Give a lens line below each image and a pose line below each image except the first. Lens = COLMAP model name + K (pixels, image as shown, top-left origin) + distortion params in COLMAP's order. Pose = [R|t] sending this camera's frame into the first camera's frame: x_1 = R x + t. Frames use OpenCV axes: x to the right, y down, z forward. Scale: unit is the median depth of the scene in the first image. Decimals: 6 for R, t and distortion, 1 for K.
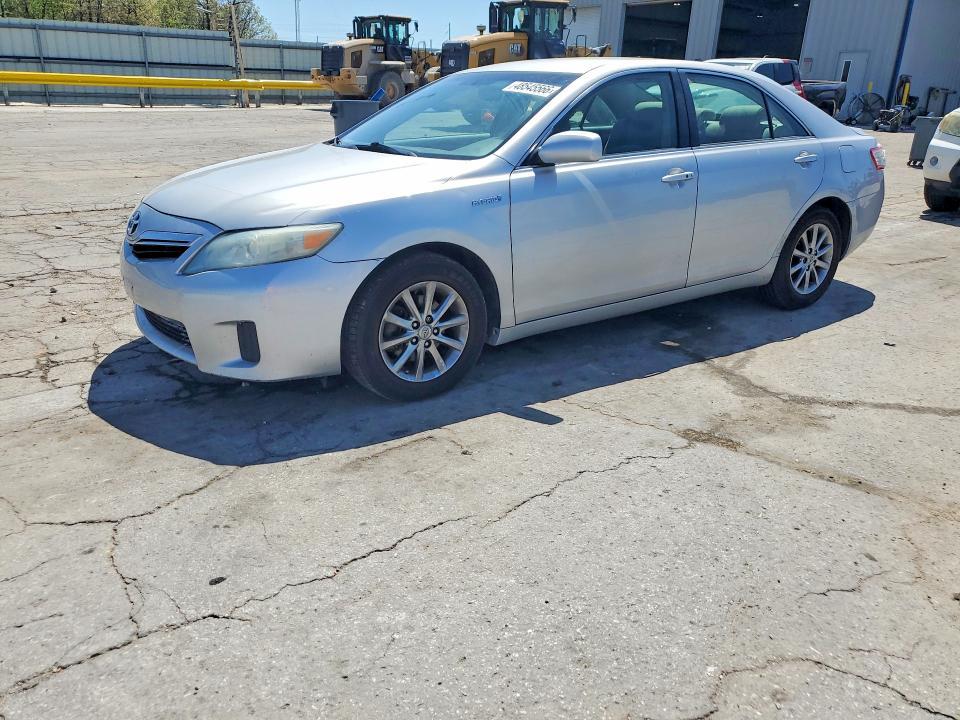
lens RADIAL K [[722.3, 0, 442.6], [0, 722.3, 376.4], [0, 0, 1]] dist [0.024992, 0.002100]
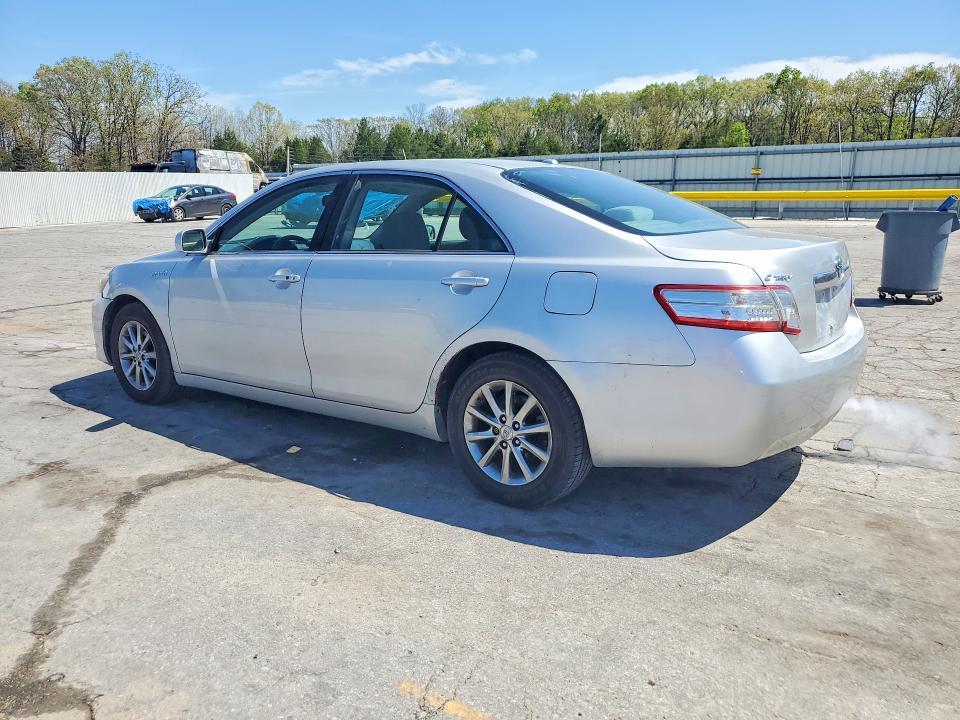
lens RADIAL K [[748.9, 0, 473.3], [0, 748.9, 357.8], [0, 0, 1]] dist [0.017322, 0.001608]
pose [[0.350877, 0.176675, -0.919604, 0.867918], [-0.336878, 0.940107, 0.052077, -0.196841], [0.873727, 0.291522, 0.389380, 0.543180]]
